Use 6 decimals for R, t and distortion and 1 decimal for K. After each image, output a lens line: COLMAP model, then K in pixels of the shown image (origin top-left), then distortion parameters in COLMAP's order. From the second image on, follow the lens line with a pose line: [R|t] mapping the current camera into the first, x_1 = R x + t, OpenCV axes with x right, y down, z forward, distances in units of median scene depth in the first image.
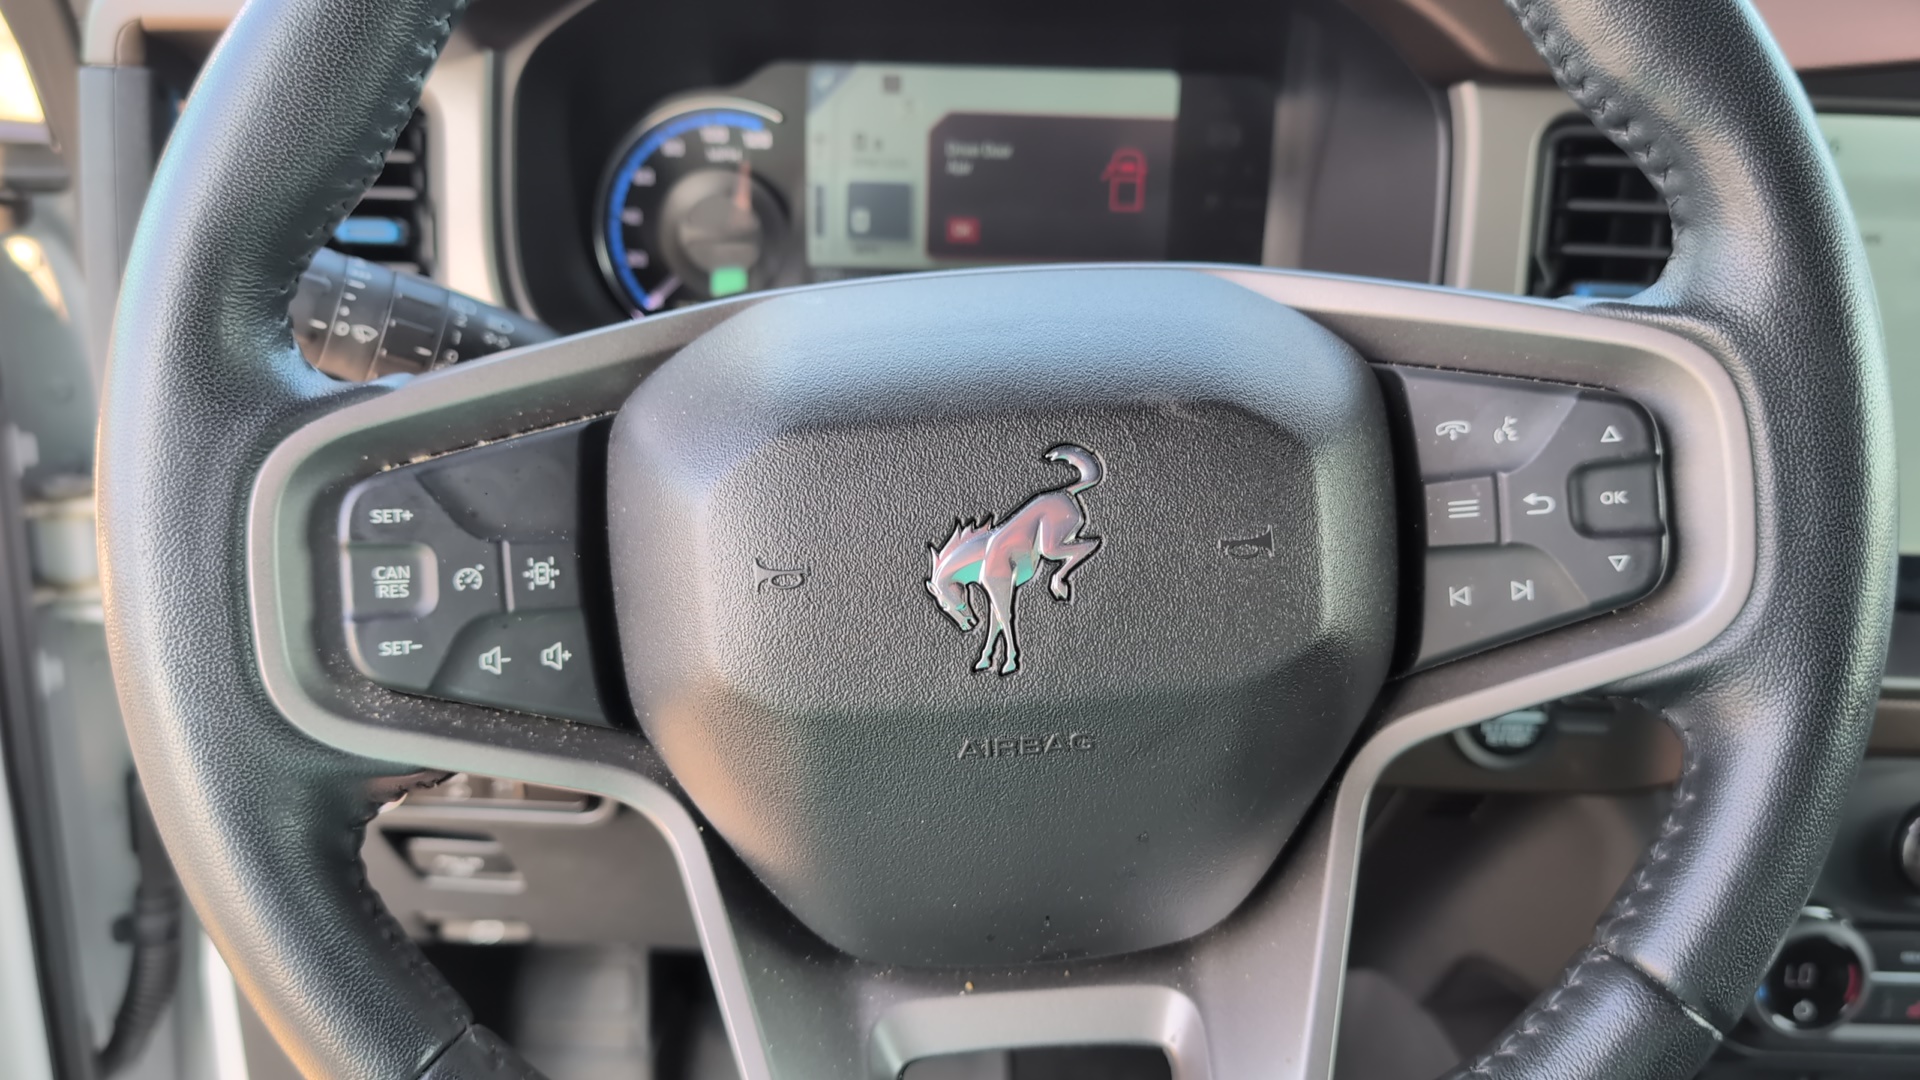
lens RADIAL K [[1638.6, 0, 959.6], [0, 1638.6, 551.1], [0, 0, 1]] dist [0.040499, -0.037609]
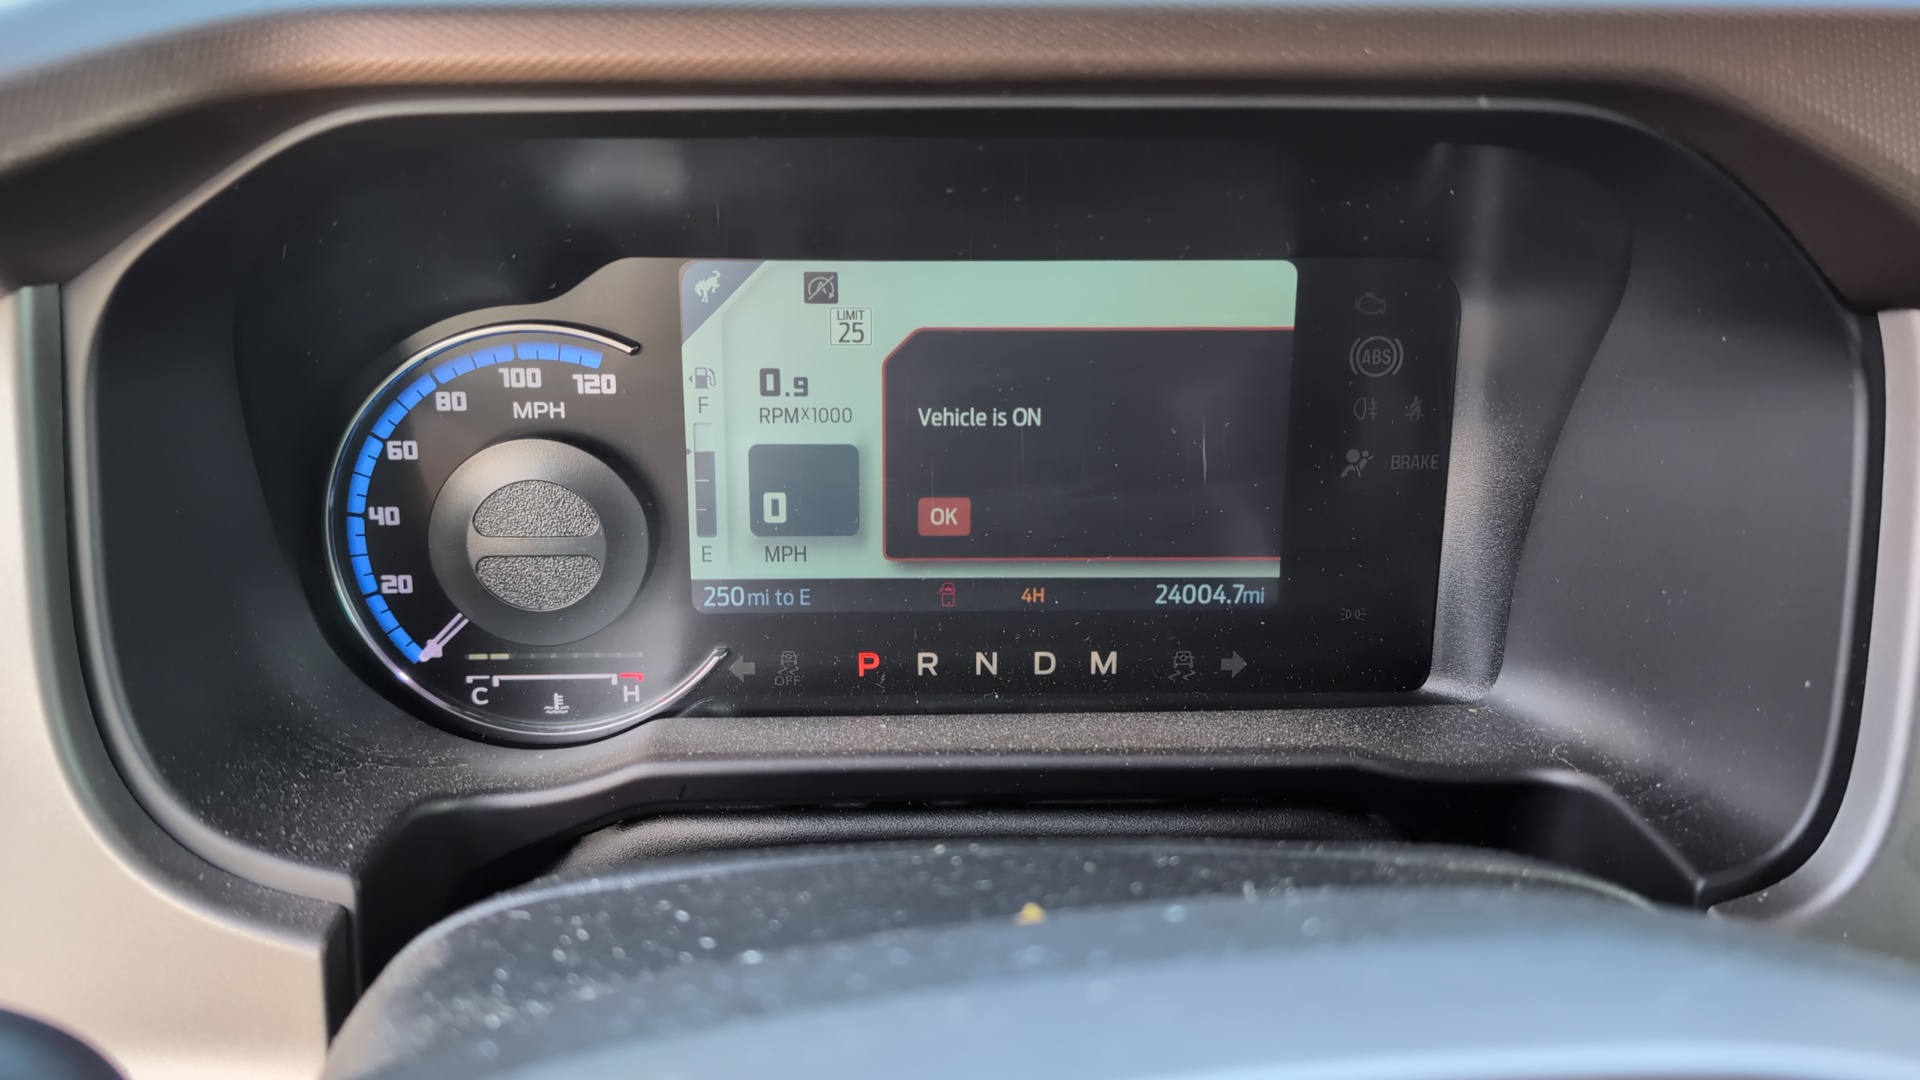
lens RADIAL K [[1638.6, 0, 953.3], [0, 1638.6, 551.1], [0, 0, 1]] dist [0.040499, -0.037609]
pose [[0.999303, -0.028060, 0.024640, -0.018597], [0.029178, 0.998504, -0.046247, -0.273776], [-0.023305, 0.046934, 0.998626, 0.707002]]
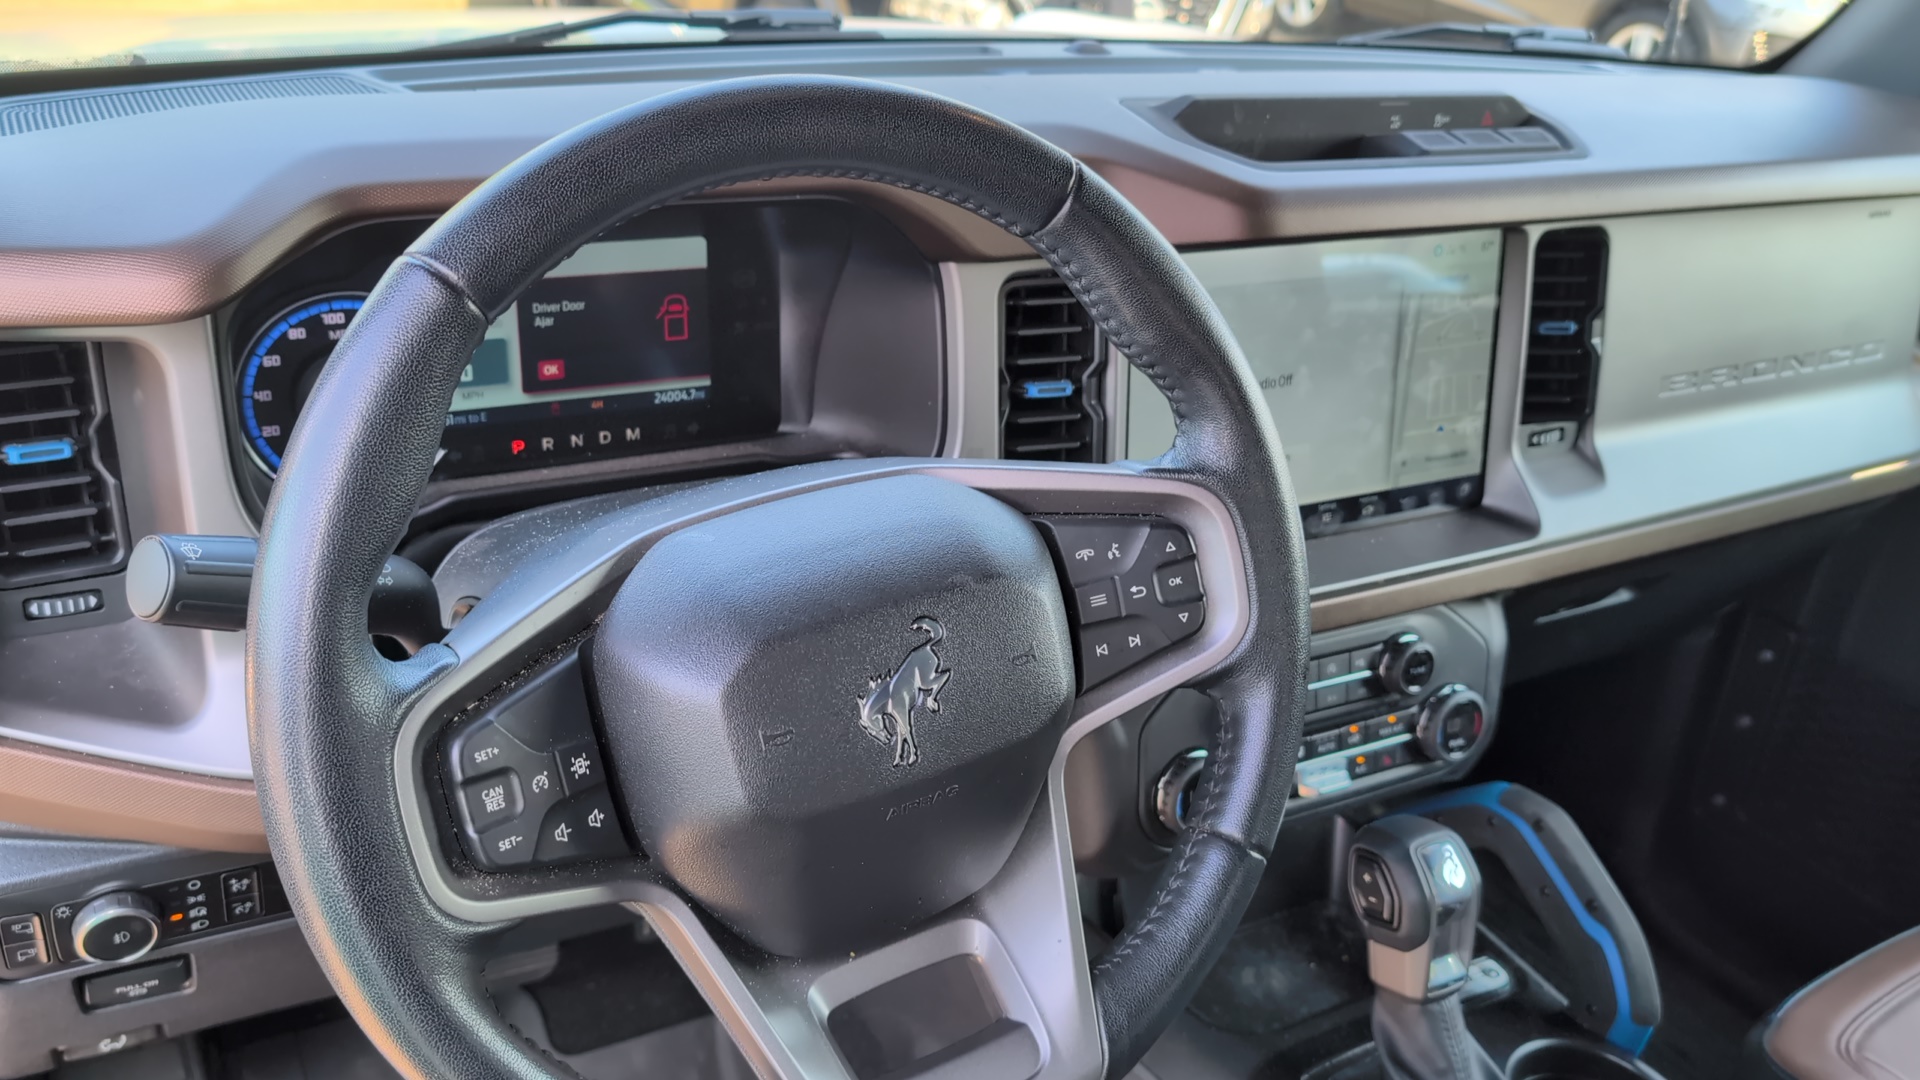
lens RADIAL K [[1638.6, 0, 1007.4], [0, 1638.6, 526.0], [0, 0, 1]] dist [0.040499, -0.037609]
pose [[0.857647, -0.164878, 0.487090, -0.568536], [0.136693, 0.986224, 0.093149, -0.262364], [-0.495738, -0.013307, 0.868370, -0.413532]]
